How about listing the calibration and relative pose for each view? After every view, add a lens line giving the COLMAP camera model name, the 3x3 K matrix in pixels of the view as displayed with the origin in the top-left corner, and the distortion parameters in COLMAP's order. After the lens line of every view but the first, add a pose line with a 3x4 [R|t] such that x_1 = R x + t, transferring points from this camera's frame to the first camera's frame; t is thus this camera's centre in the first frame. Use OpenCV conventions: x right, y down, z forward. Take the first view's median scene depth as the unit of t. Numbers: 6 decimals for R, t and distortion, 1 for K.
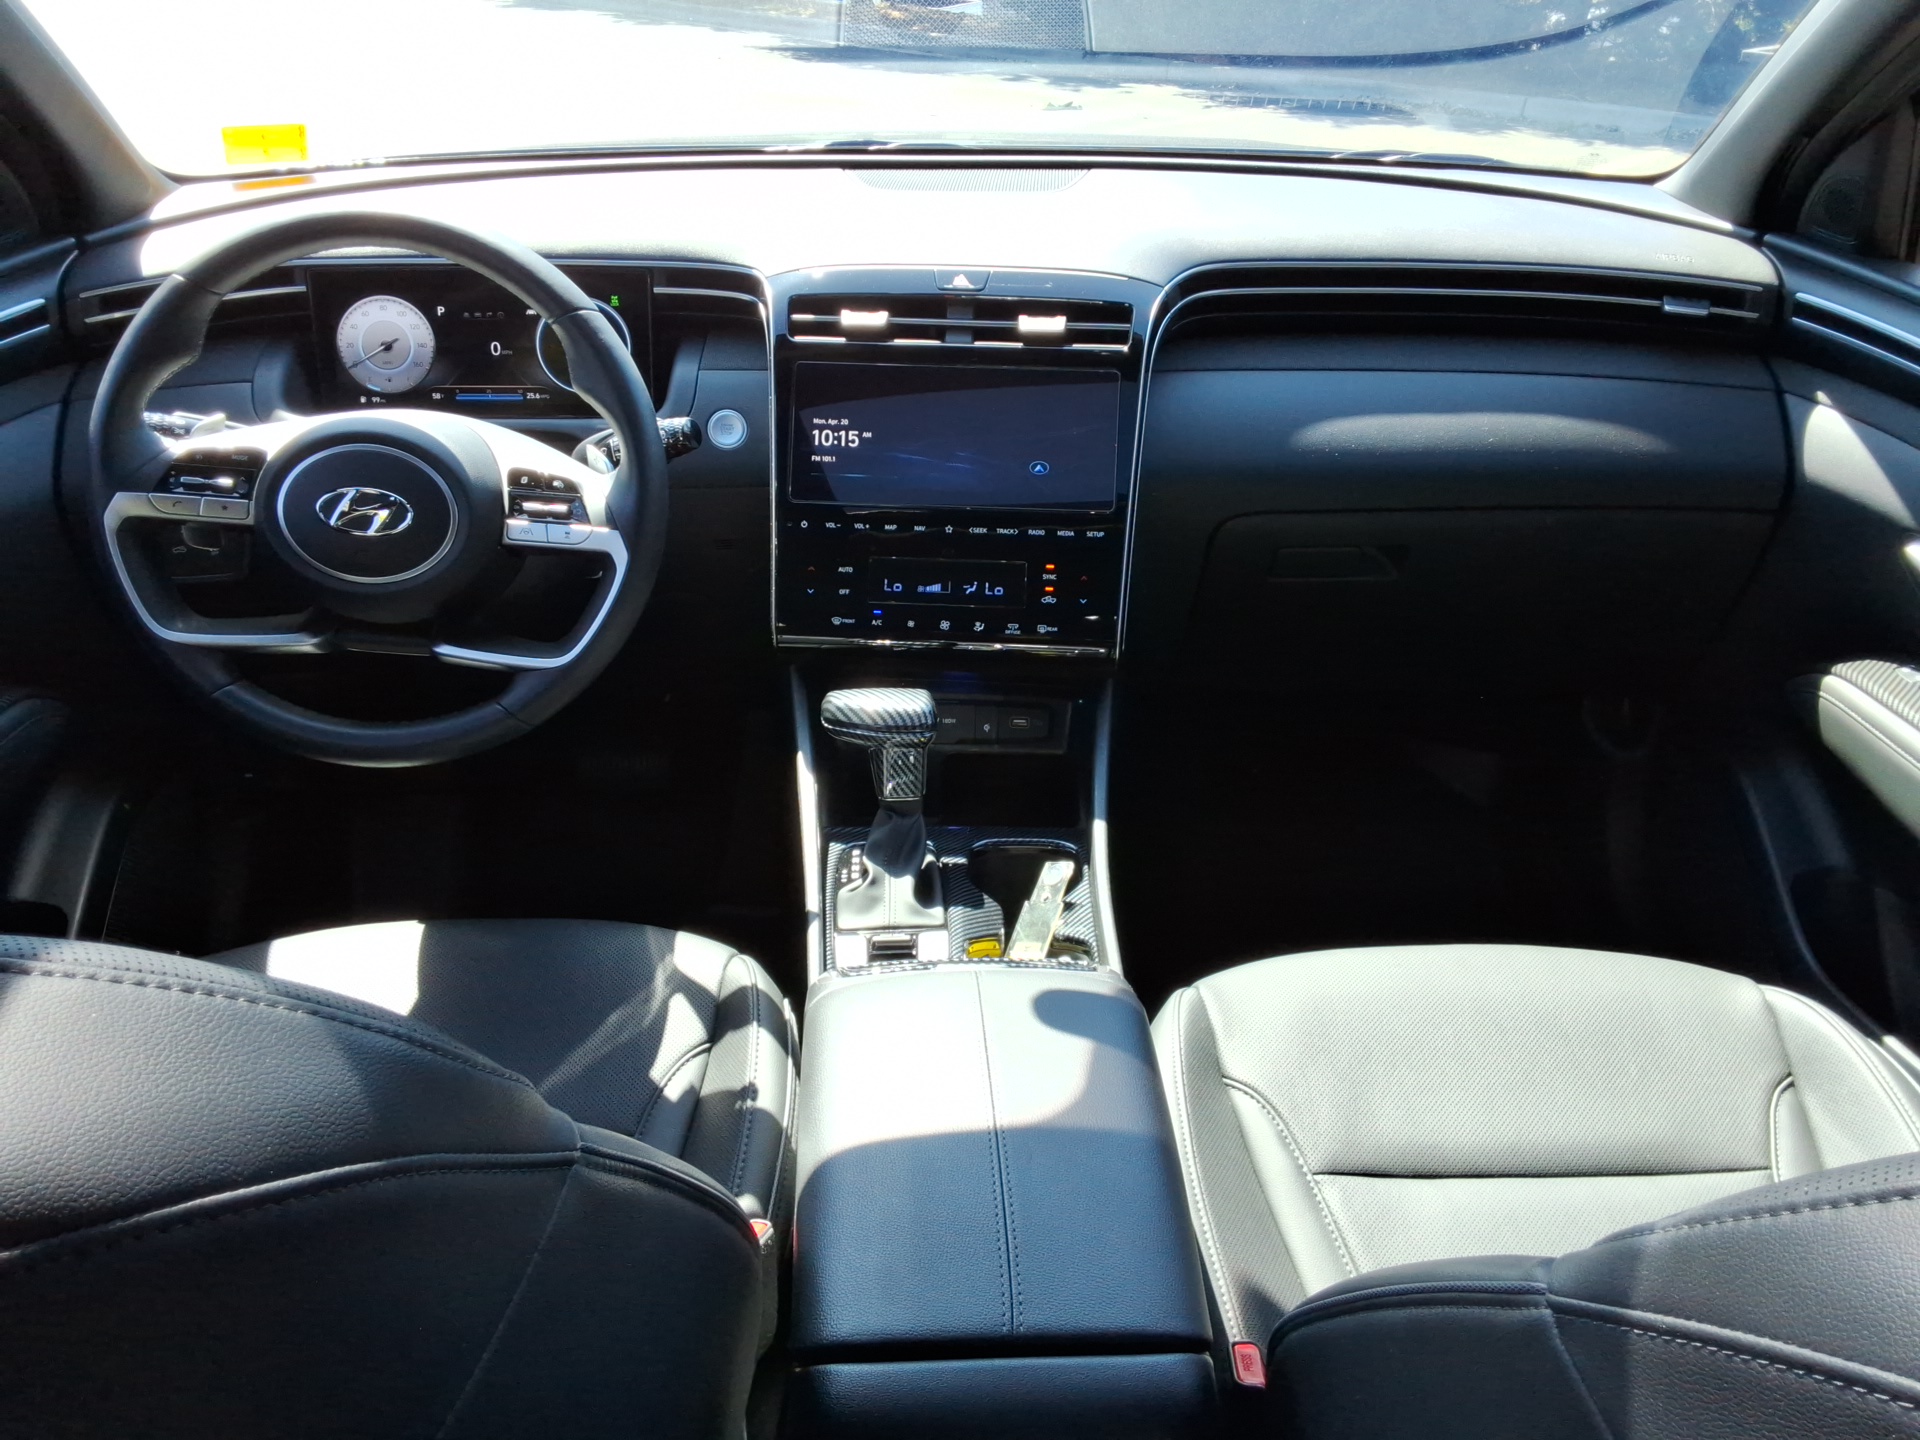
lens RADIAL K [[1524.5, 0, 960.0], [0, 1524.5, 720.0], [0, 0, 1]] dist [0.129414, -0.224120]
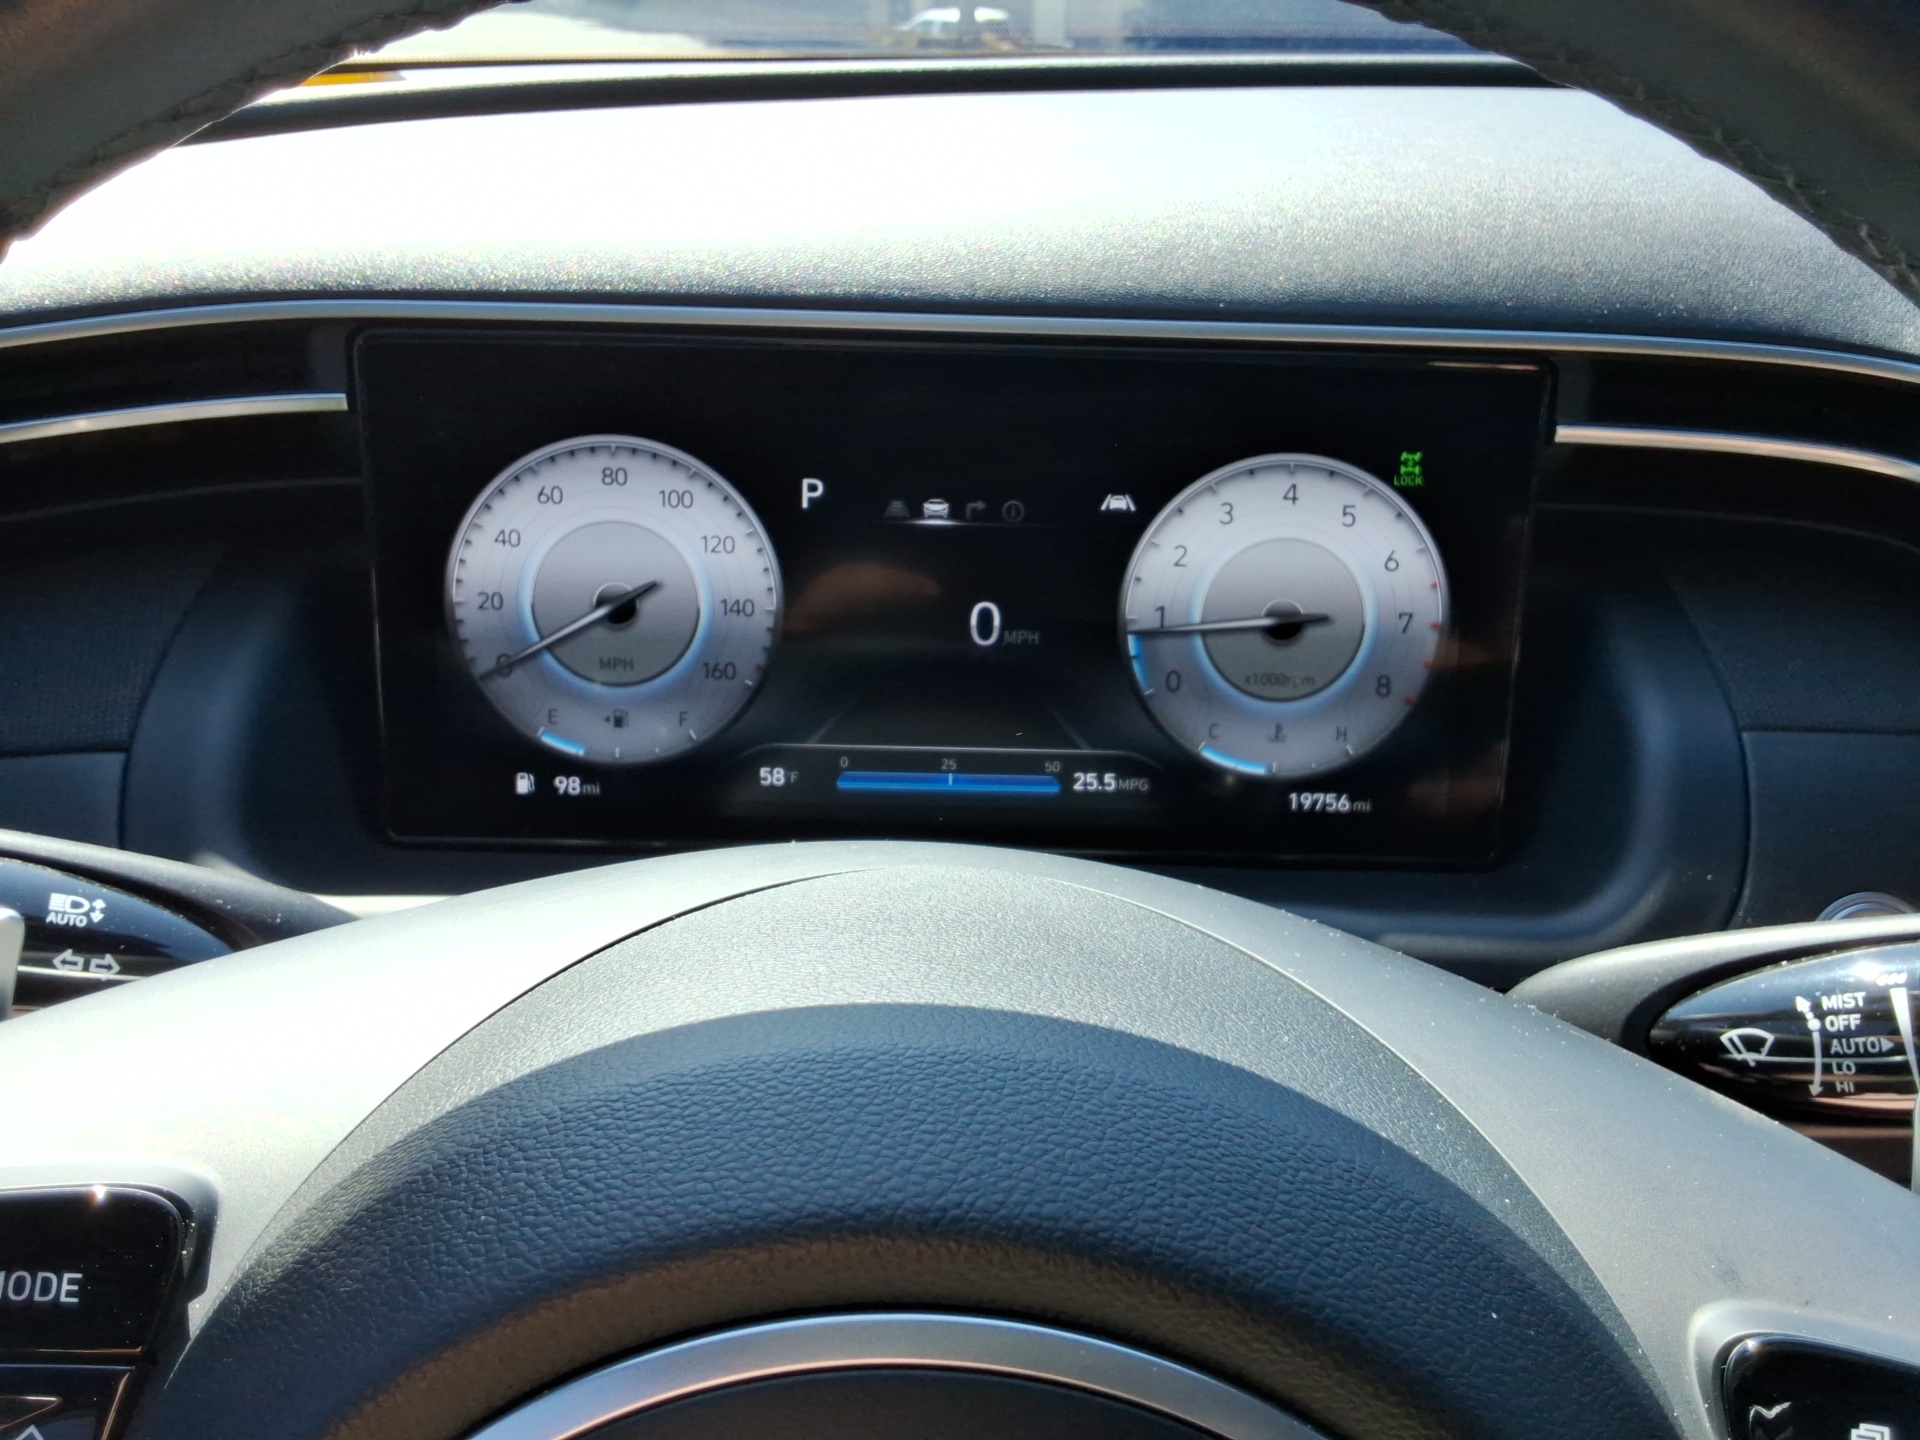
lens RADIAL K [[1571.8, 0, 964.1], [0, 1571.8, 701.4], [0, 0, 1]] dist [0.138147, -0.225889]
pose [[0.998600, 0.039075, -0.035658, -0.306413], [-0.040767, 0.998013, -0.048036, -0.221012], [0.033710, 0.049422, 0.998209, 0.739553]]
